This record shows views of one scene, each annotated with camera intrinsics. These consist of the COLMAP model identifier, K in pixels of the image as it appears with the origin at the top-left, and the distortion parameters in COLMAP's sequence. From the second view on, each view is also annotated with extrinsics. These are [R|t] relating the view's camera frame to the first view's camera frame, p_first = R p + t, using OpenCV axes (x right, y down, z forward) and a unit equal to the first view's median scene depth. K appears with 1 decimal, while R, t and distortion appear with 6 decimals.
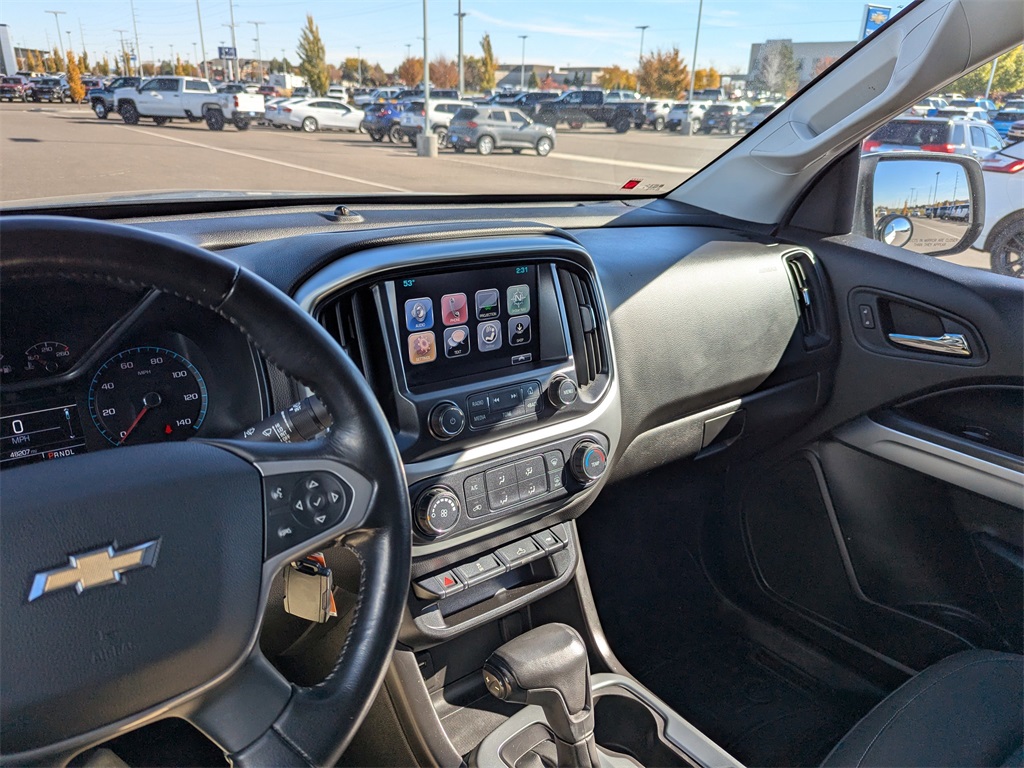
lens RADIAL K [[721.6, 0, 500.1], [0, 721.6, 399.1], [0, 0, 1]] dist [0.043107, -0.038115]
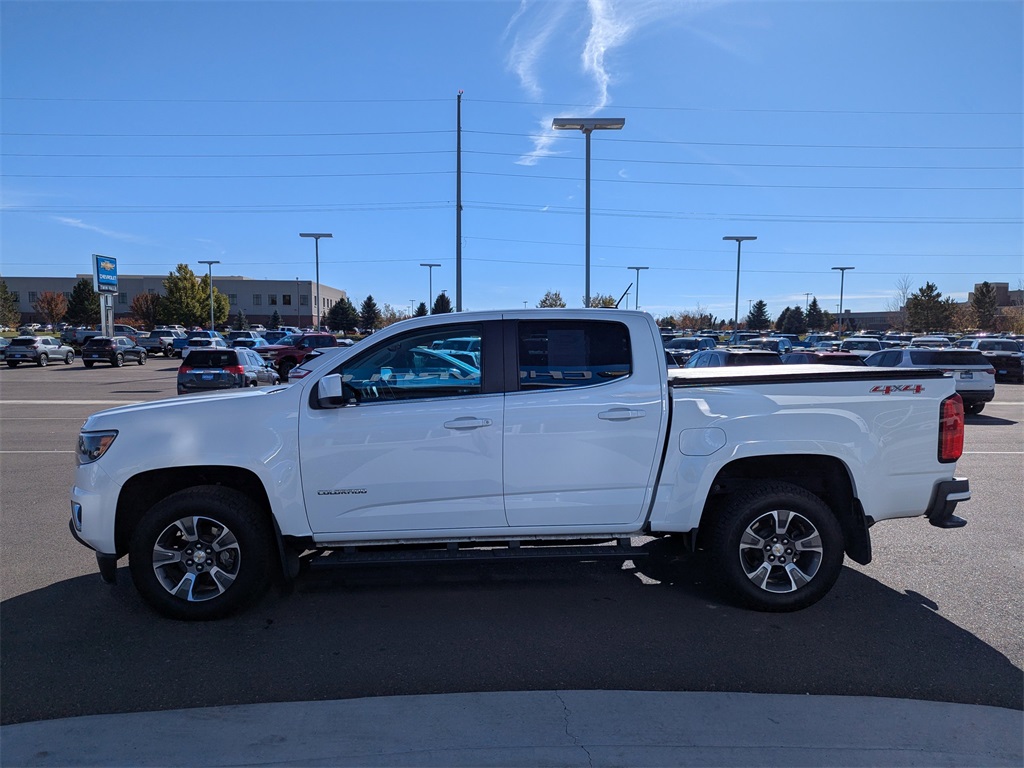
lens RADIAL K [[721.6, 0, 509.8], [0, 721.6, 394.5], [0, 0, 1]] dist [0.043107, -0.038115]
pose [[0.571465, -0.089604, 0.815720, -0.113198], [0.325416, 0.937270, -0.125019, 0.028778], [-0.753347, 0.336892, 0.564776, -0.091605]]
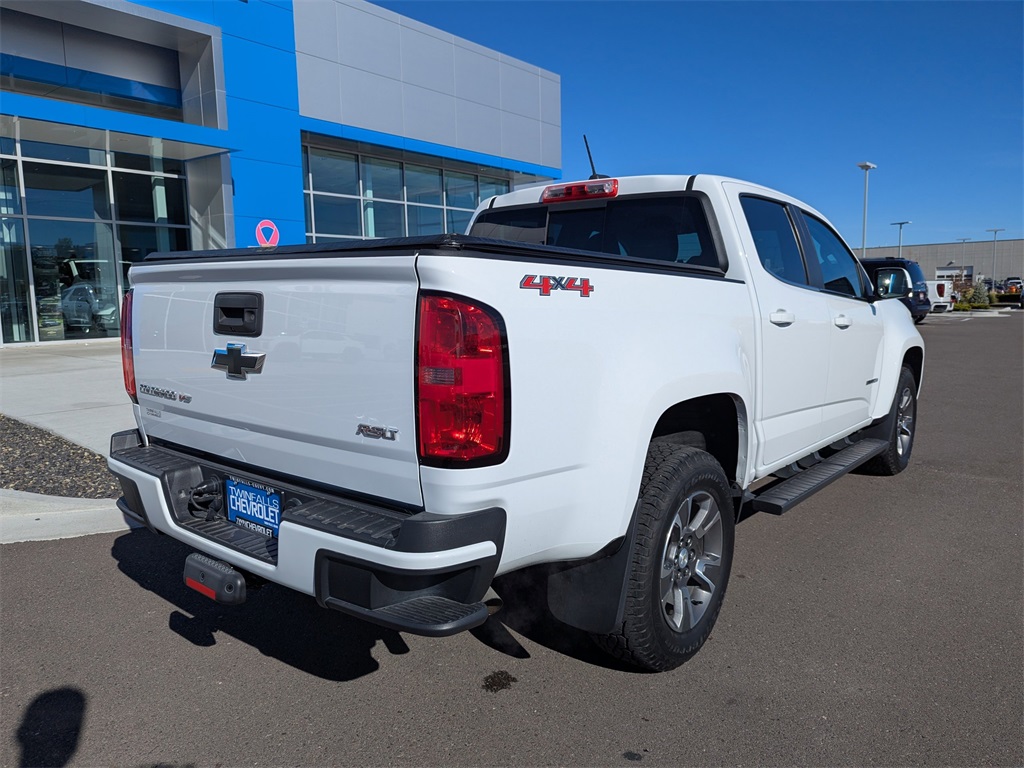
lens RADIAL K [[721.6, 0, 508.5], [0, 721.6, 380.7], [0, 0, 1]] dist [0.043107, -0.038115]
pose [[0.231519, 0.075814, -0.969872, 0.145228], [-0.346792, 0.937894, -0.009469, 0.033929], [0.908919, 0.338536, 0.243432, -0.053878]]
